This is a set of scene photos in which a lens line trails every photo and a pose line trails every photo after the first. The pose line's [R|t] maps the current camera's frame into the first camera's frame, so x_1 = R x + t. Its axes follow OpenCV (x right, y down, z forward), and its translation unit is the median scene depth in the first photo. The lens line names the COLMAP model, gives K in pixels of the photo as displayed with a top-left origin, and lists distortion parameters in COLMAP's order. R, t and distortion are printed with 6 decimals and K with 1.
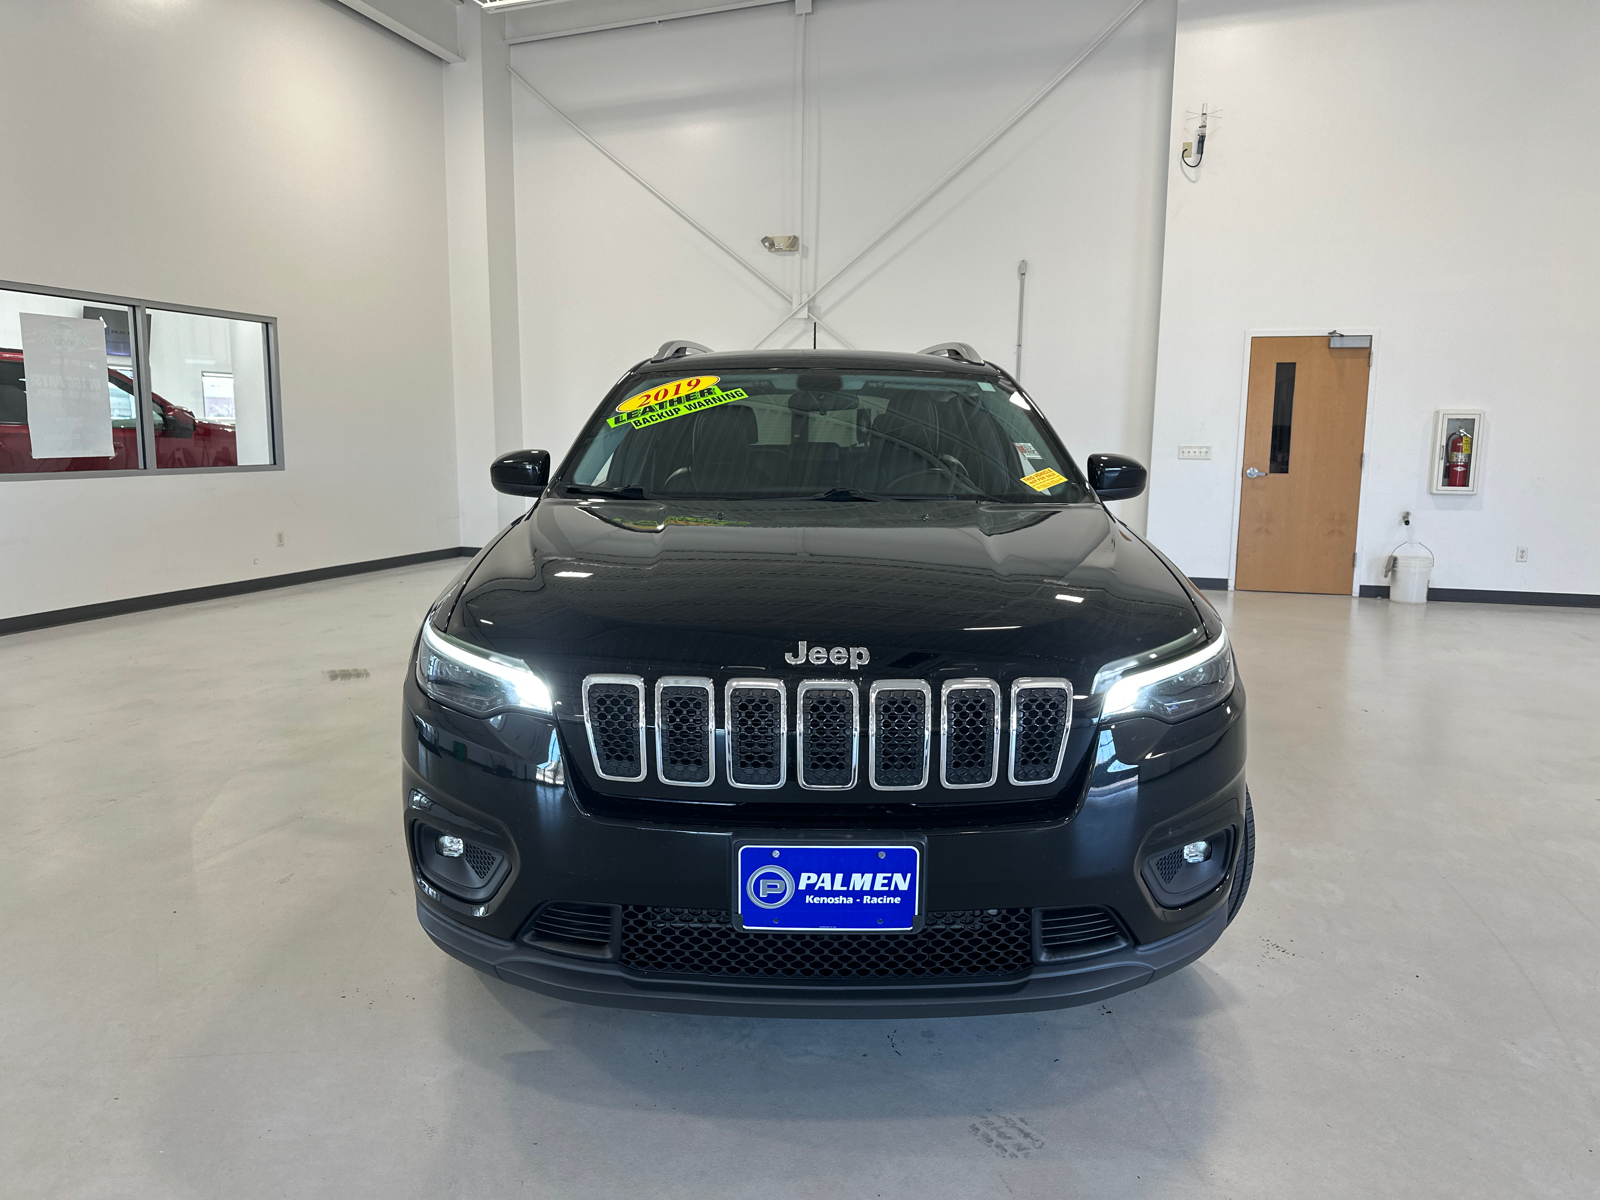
lens RADIAL K [[1128.7, 0, 807.7], [0, 1128.7, 599.9], [0, 0, 1]] dist [0.132434, -0.216298]
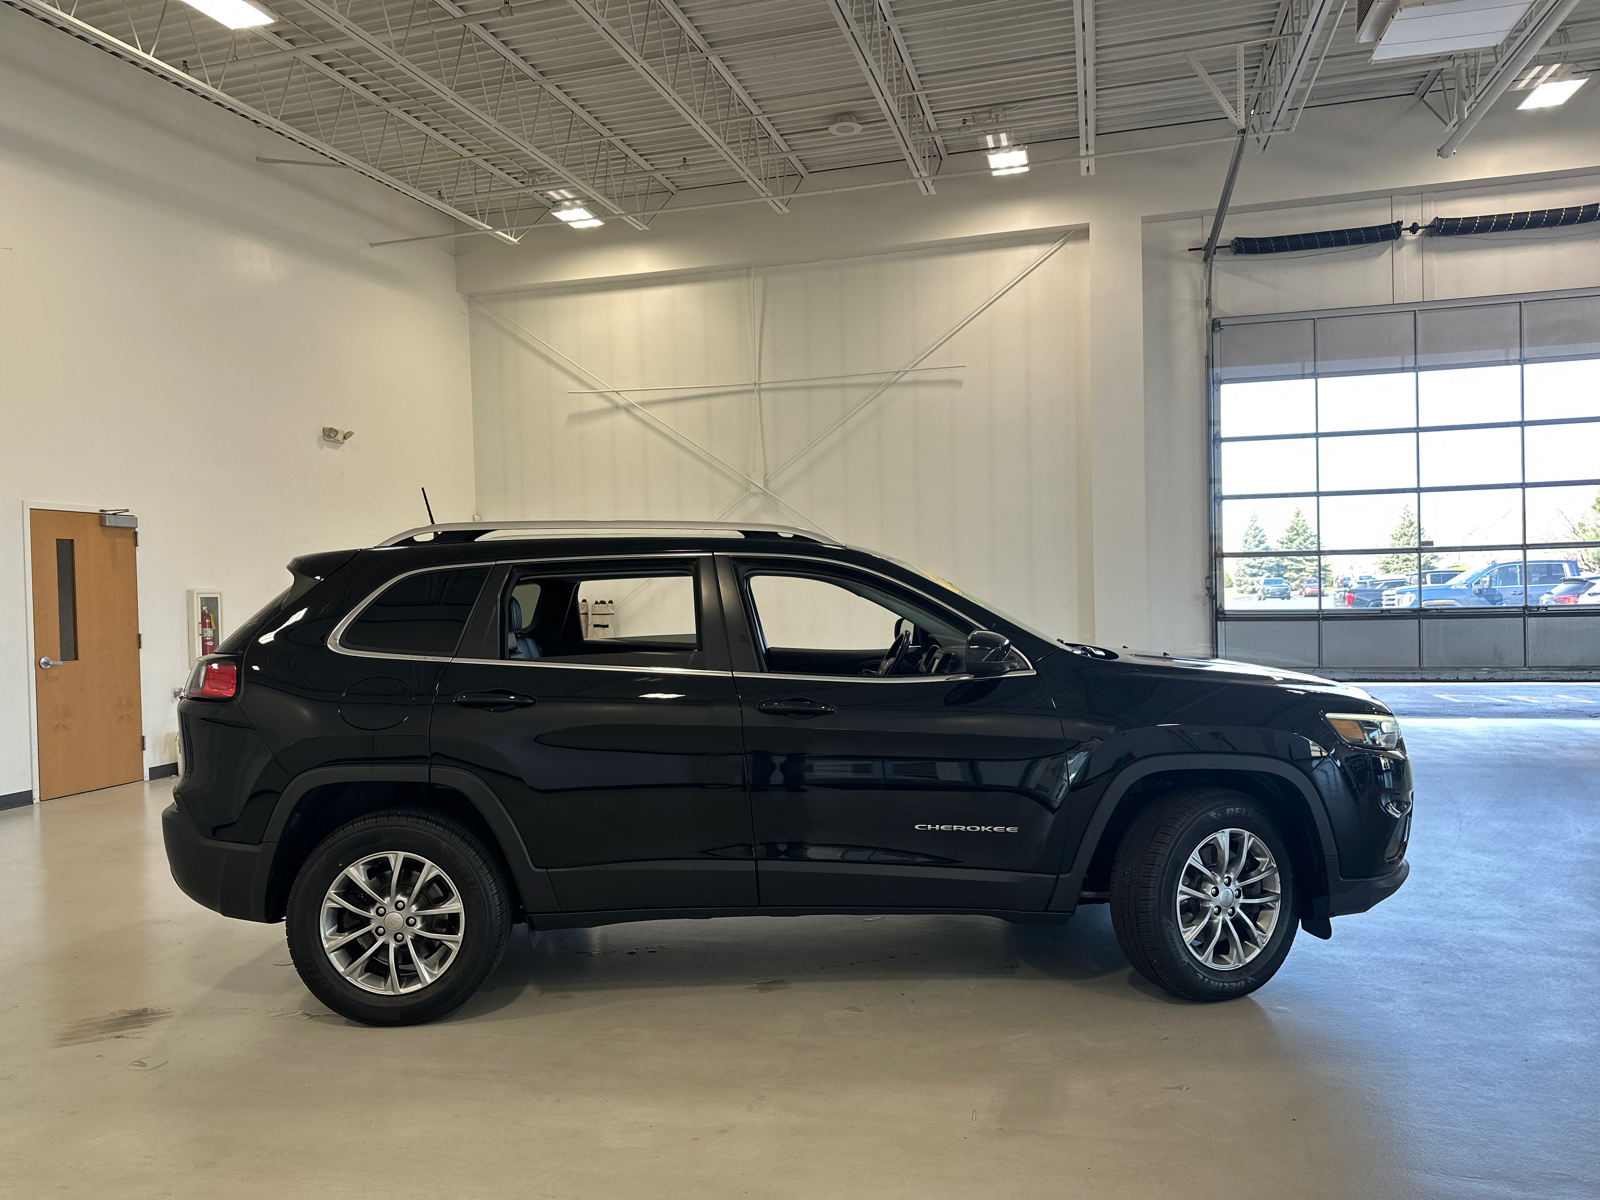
lens RADIAL K [[1128.7, 0, 807.7], [0, 1128.7, 599.9], [0, 0, 1]] dist [0.132434, -0.216298]
pose [[-0.045666, -0.021181, 0.998732, -0.635289], [0.170830, 0.984882, 0.028698, -0.106645], [-0.984242, 0.171924, -0.041357, 0.586406]]
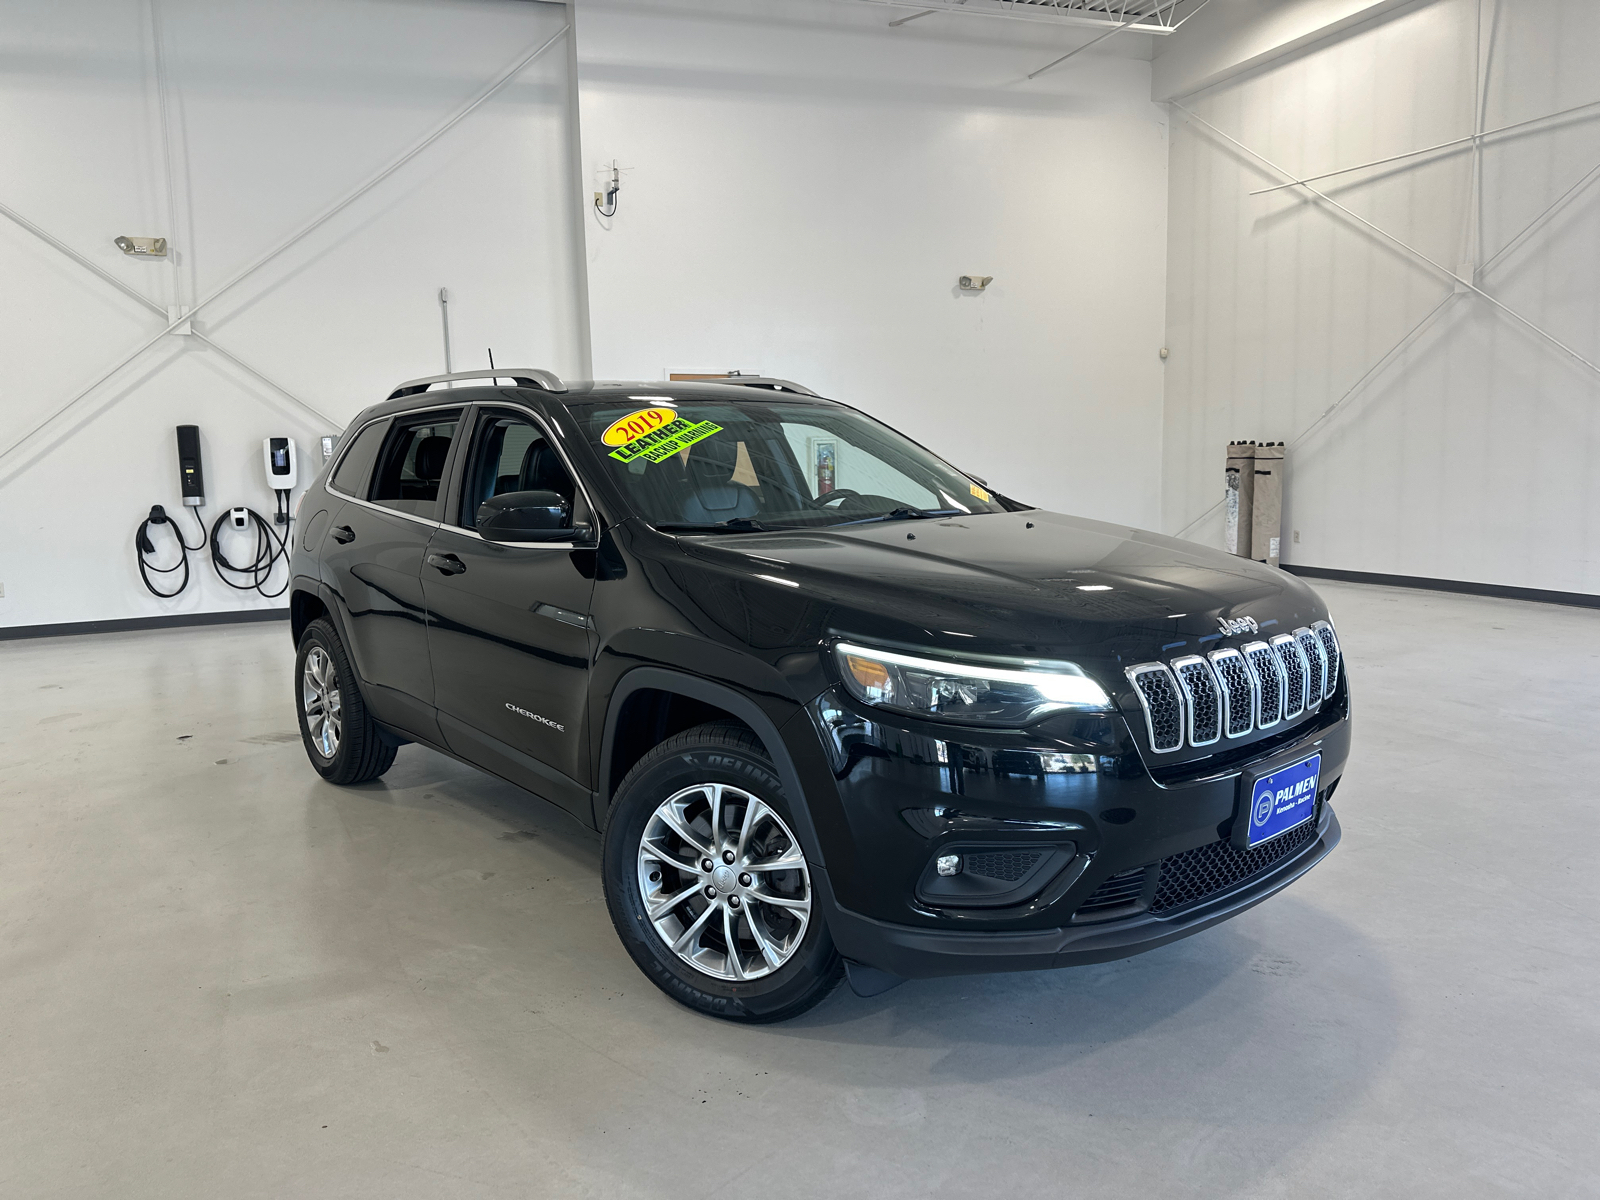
lens RADIAL K [[1141.3, 0, 802.1], [0, 1141.3, 588.7], [0, 0, 1]] dist [0.059914, -0.058496]
pose [[0.755270, -0.106853, 0.646644, -0.331617], [0.127725, 0.991701, 0.014690, -0.020718], [-0.642847, 0.071498, 0.762650, 0.088396]]
